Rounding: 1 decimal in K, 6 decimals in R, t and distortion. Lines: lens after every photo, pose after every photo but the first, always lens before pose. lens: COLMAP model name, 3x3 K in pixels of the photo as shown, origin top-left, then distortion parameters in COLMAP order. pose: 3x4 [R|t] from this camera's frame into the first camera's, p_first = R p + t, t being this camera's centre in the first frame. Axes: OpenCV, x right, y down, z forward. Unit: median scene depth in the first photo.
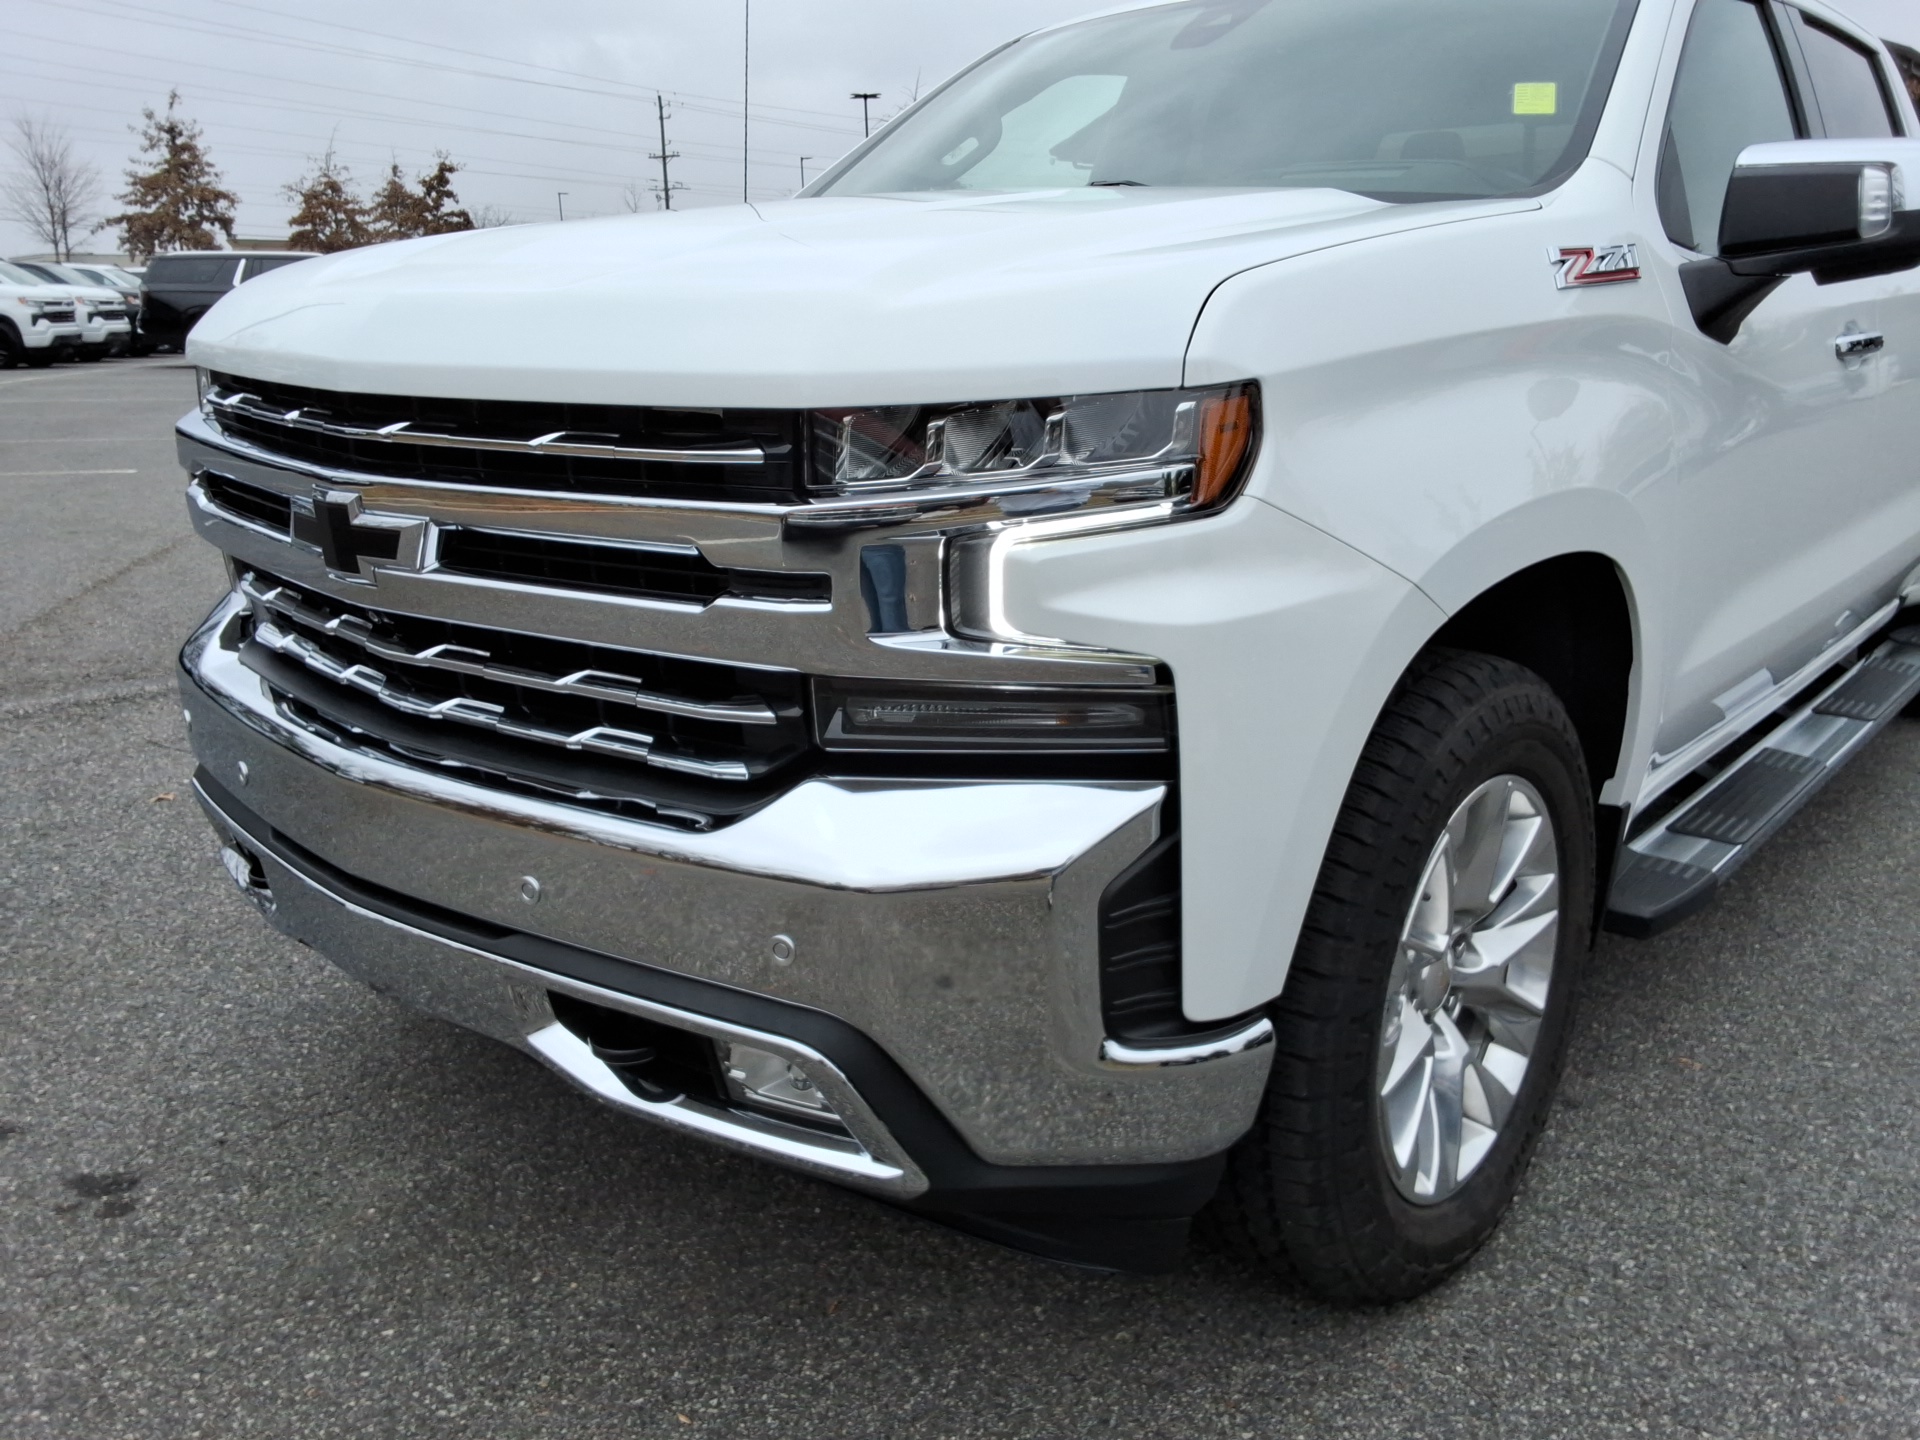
lens RADIAL K [[1542.1, 0, 960.7], [0, 1542.1, 713.2], [0, 0, 1]] dist [0.097178, -0.148938]
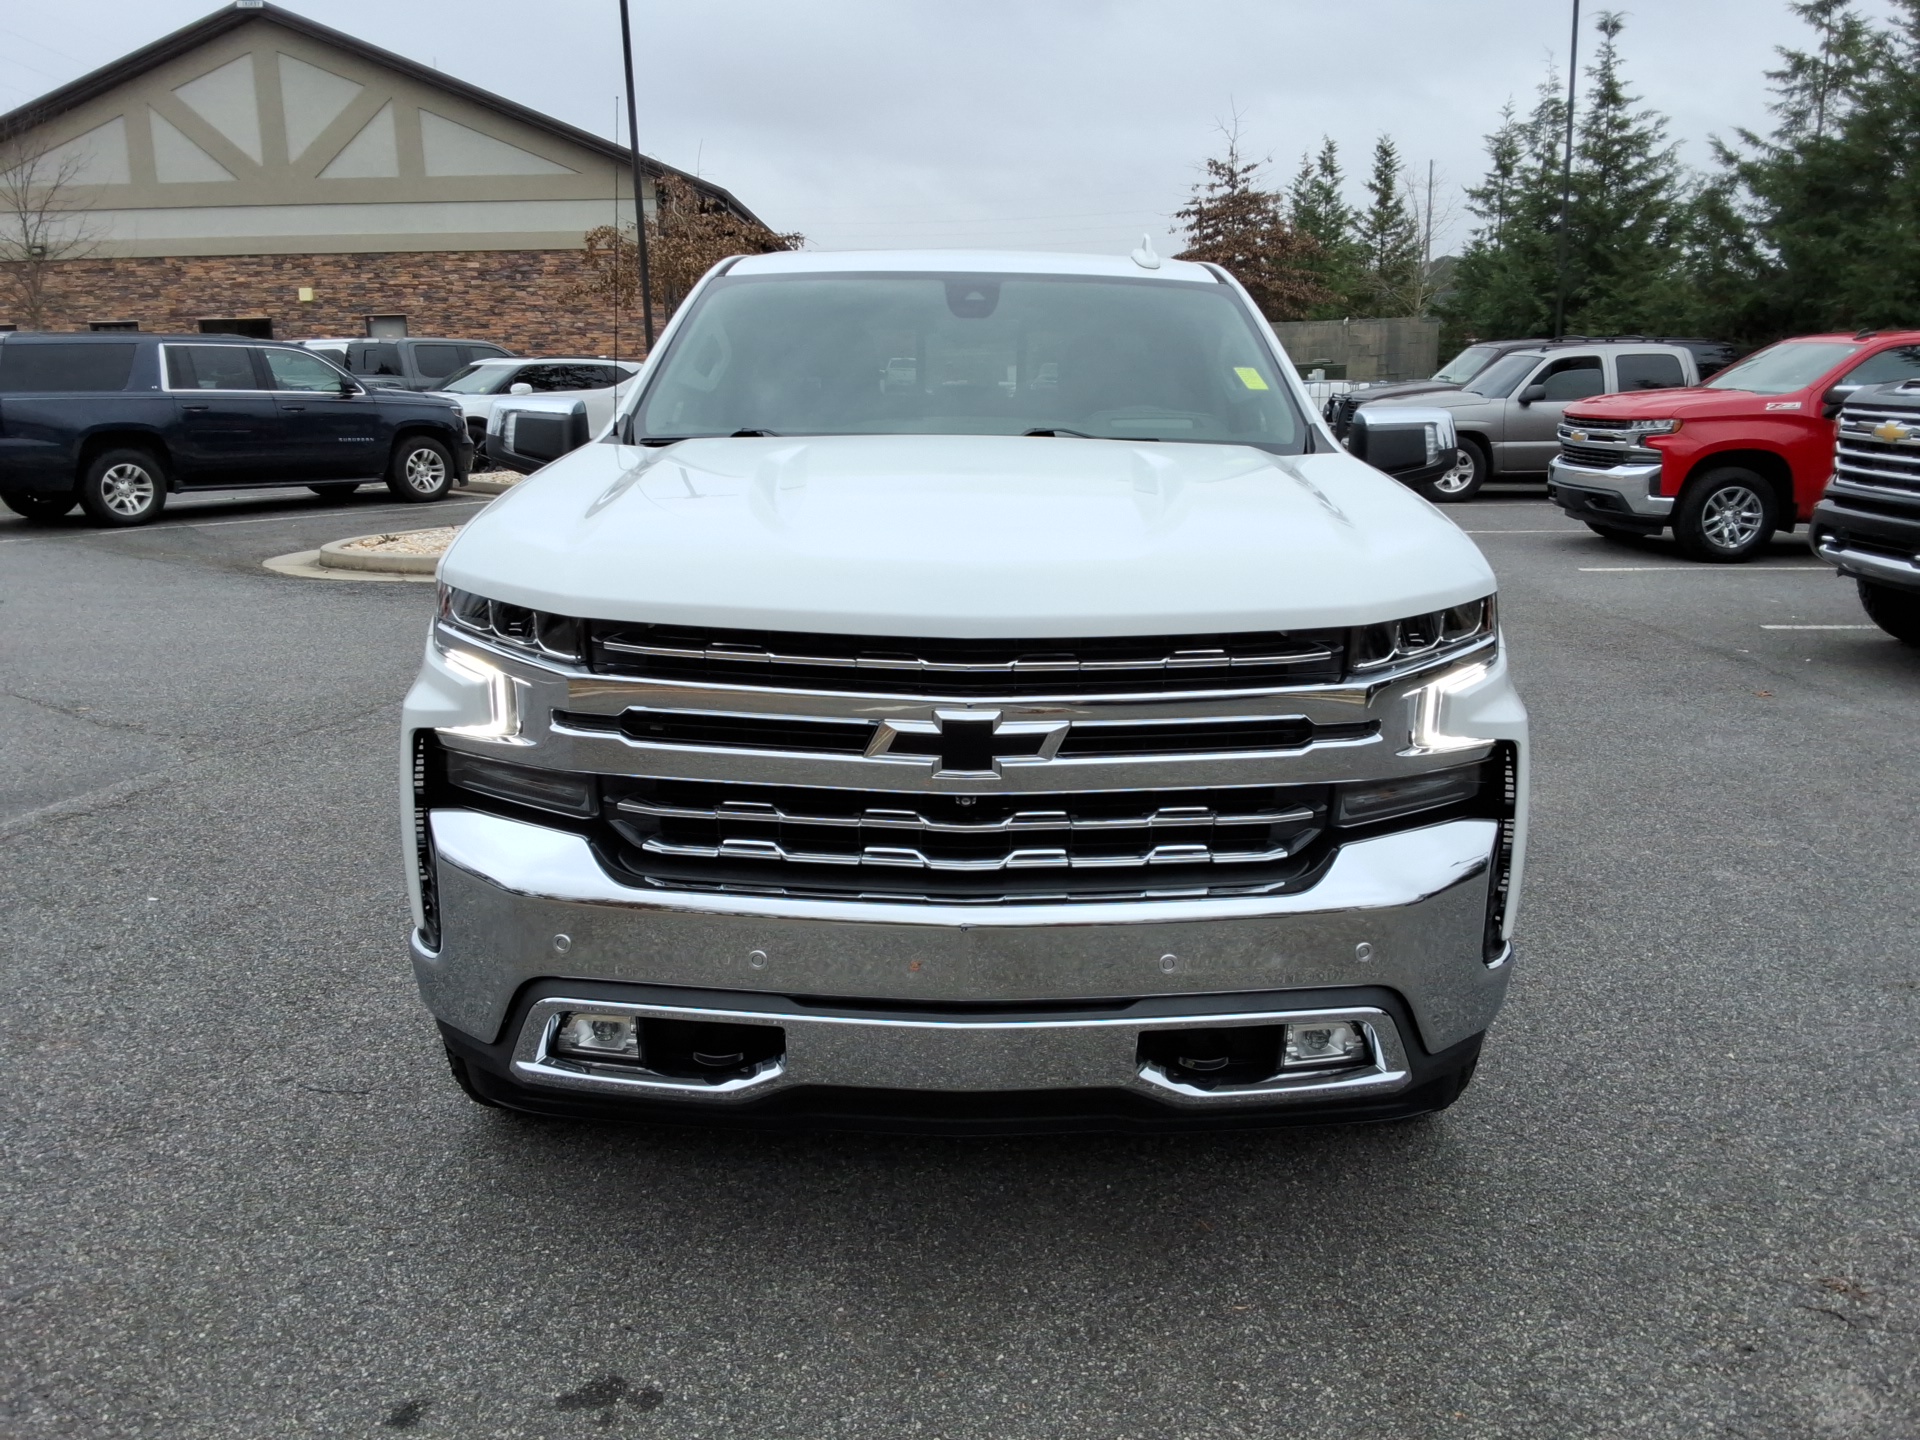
lens RADIAL K [[1542.1, 0, 961.2], [0, 1542.1, 724.4], [0, 0, 1]] dist [0.097178, -0.148938]
pose [[0.764784, -0.132791, 0.630454, -1.273883], [0.162481, 0.986653, 0.010715, -0.149959], [-0.623462, 0.094243, 0.776153, -0.024334]]
